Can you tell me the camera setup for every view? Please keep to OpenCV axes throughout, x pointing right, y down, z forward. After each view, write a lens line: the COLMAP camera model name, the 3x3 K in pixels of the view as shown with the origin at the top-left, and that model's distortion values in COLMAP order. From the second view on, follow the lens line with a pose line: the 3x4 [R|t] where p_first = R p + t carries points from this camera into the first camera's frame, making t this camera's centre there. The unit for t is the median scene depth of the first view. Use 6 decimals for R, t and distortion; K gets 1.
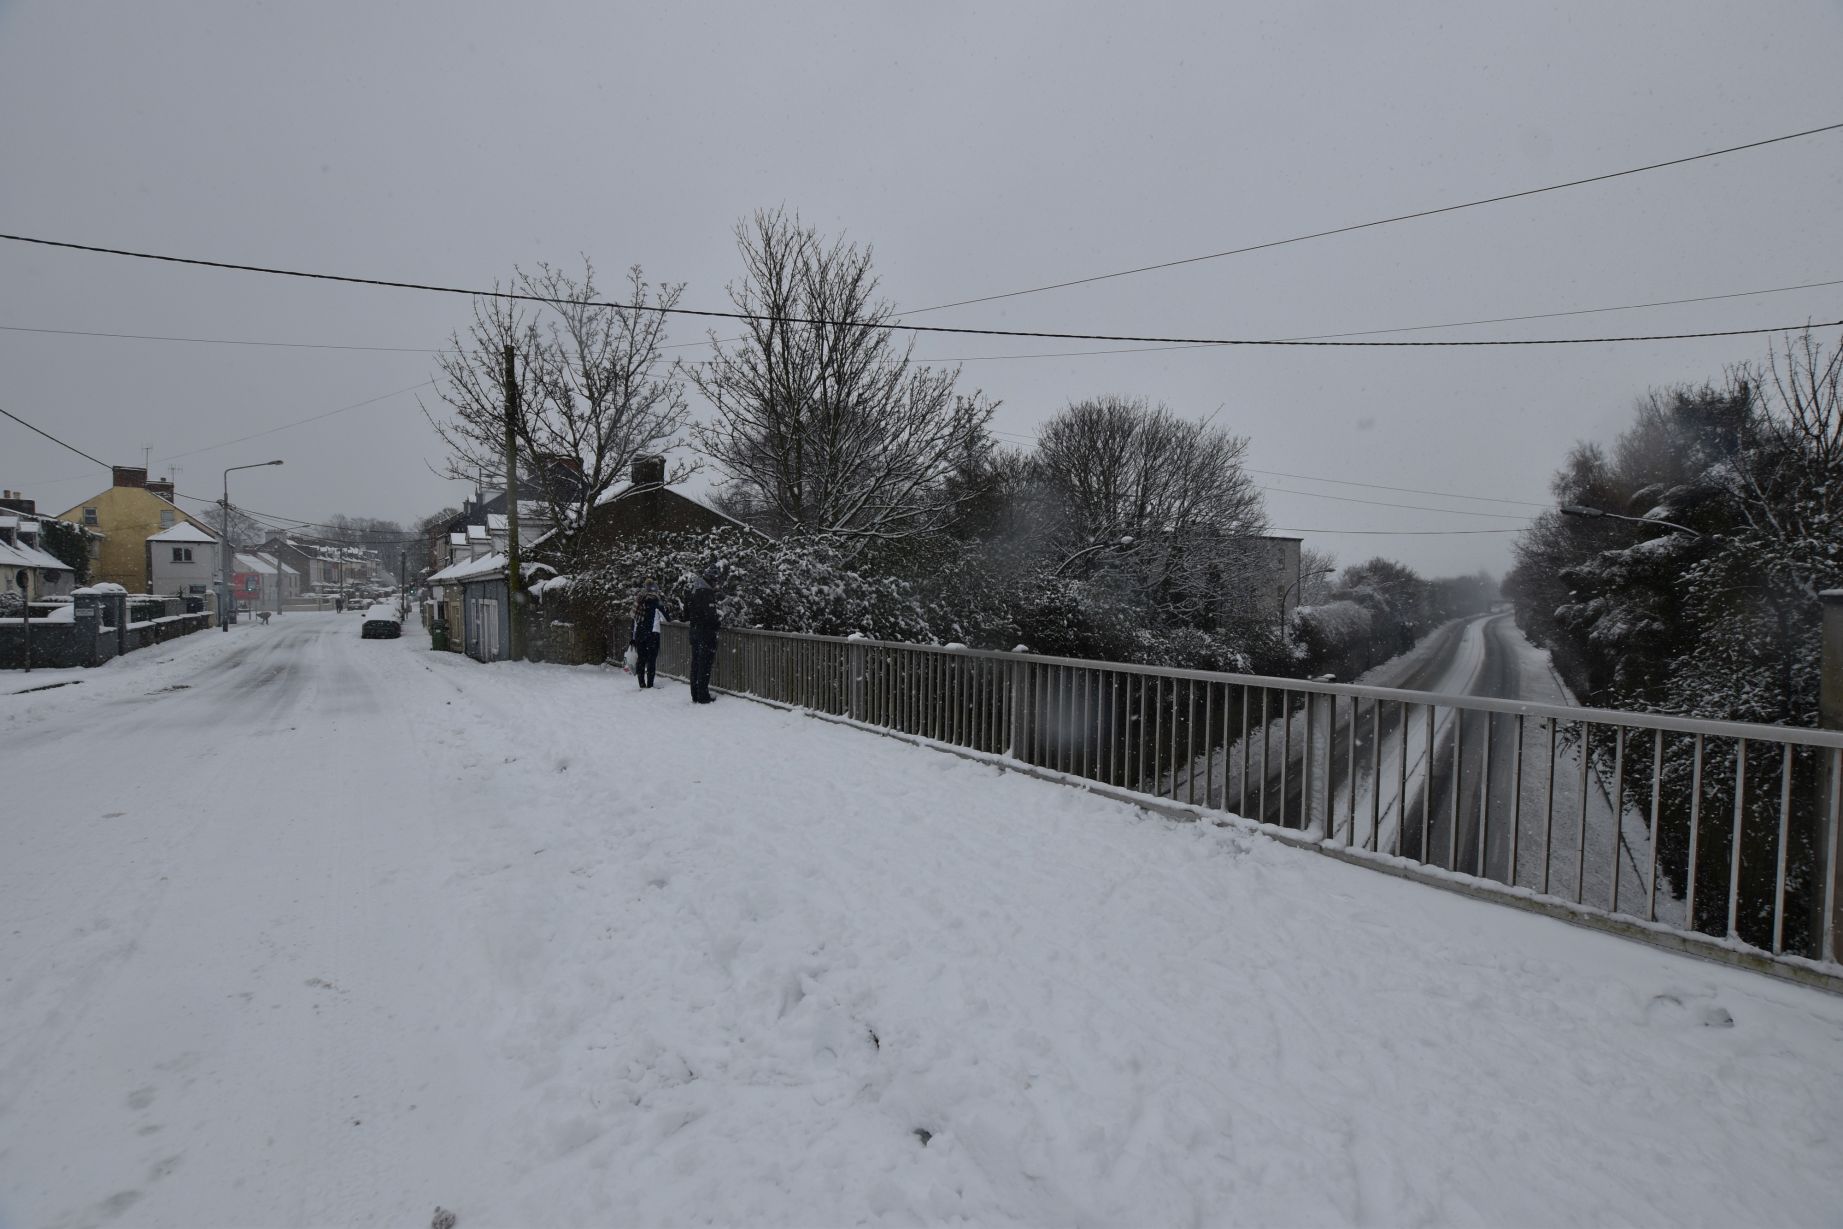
lens RADIAL K [[760.0, 0, 921.5], [0, 760.0, 614.5], [0, 0, 1]] dist [-0.023304, 0.000325]
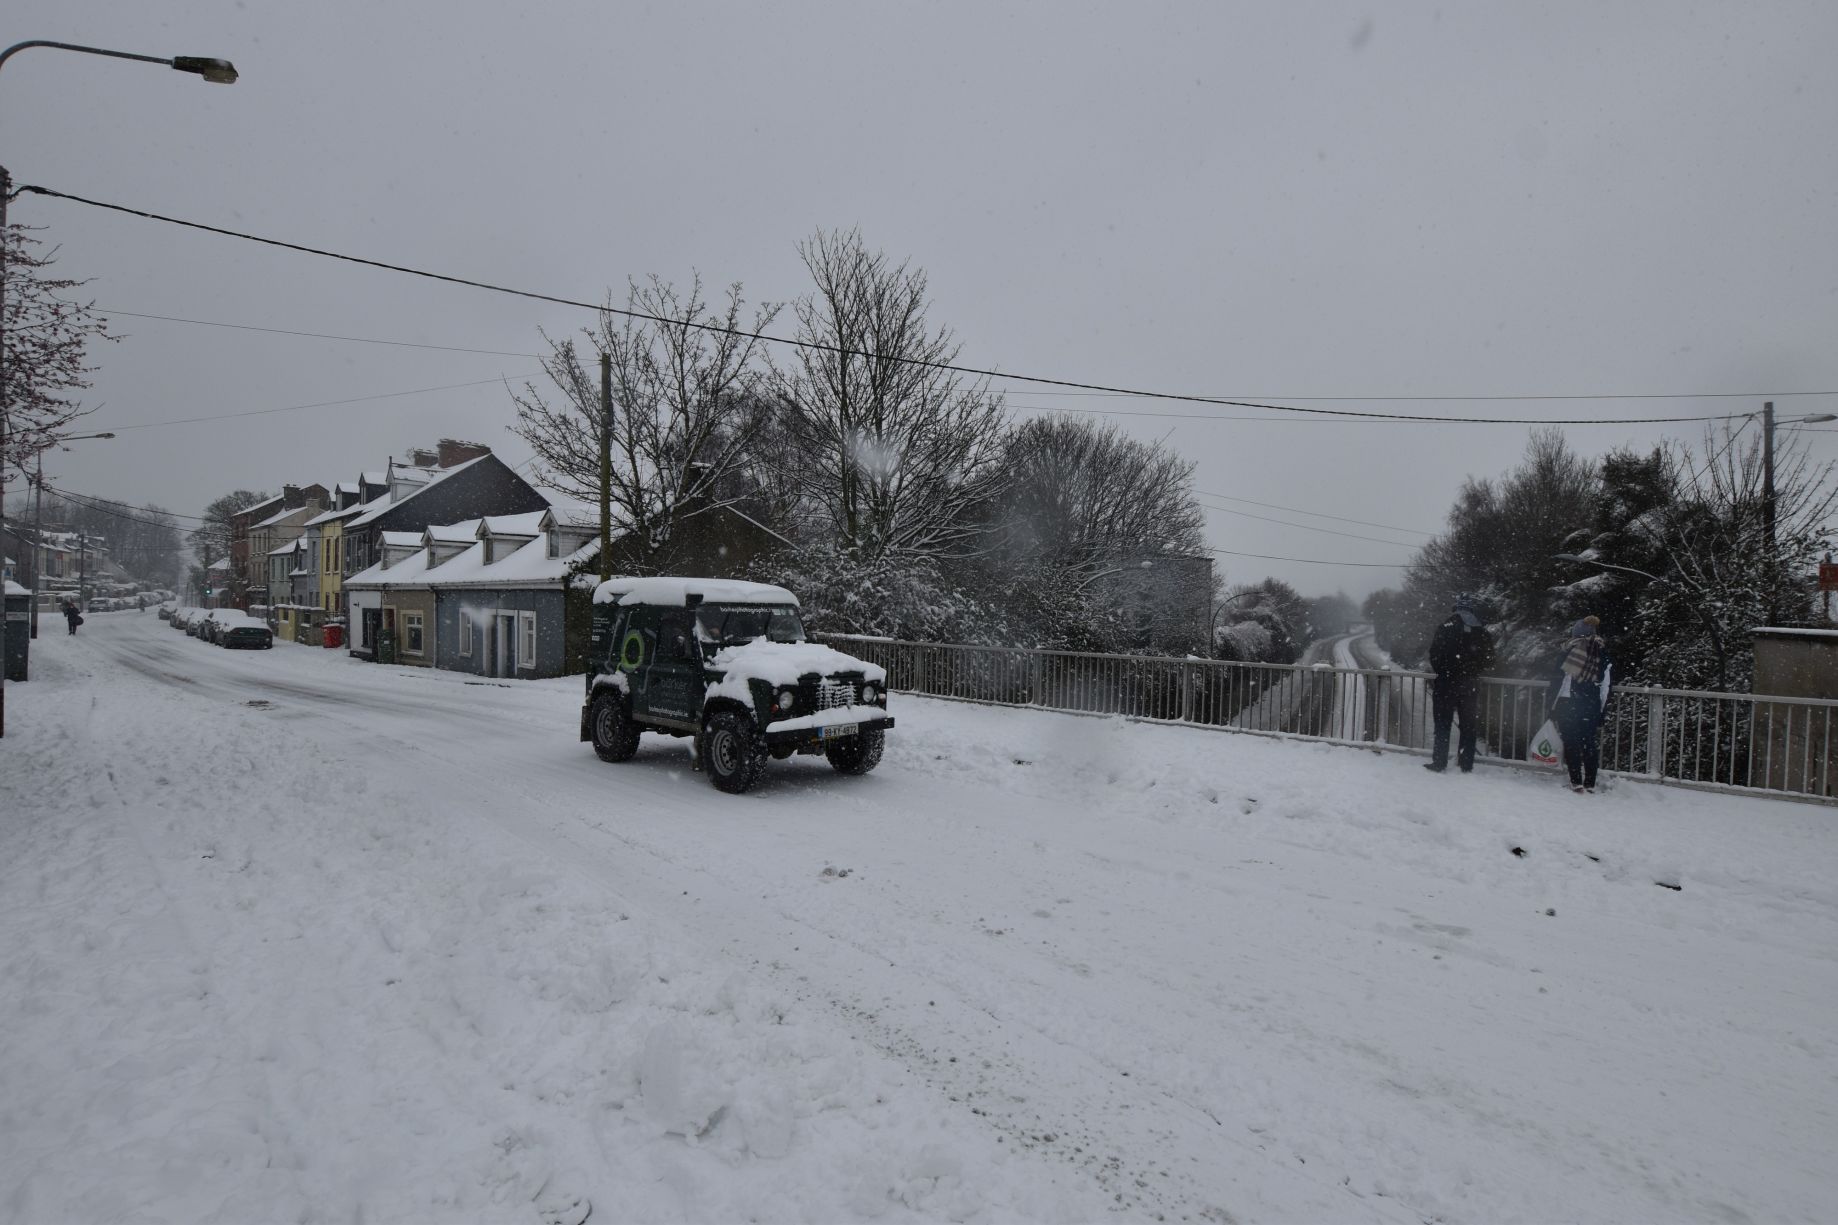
lens RADIAL K [[836.9, 0, 919.0], [0, 836.9, 612.5], [0, 0, 1]] dist [-0.020424, -0.000304]
pose [[0.985892, 0.017924, 0.166423, -0.229965], [-0.014802, 0.999691, -0.019986, -0.003322], [-0.166730, 0.017241, 0.985852, -0.092833]]
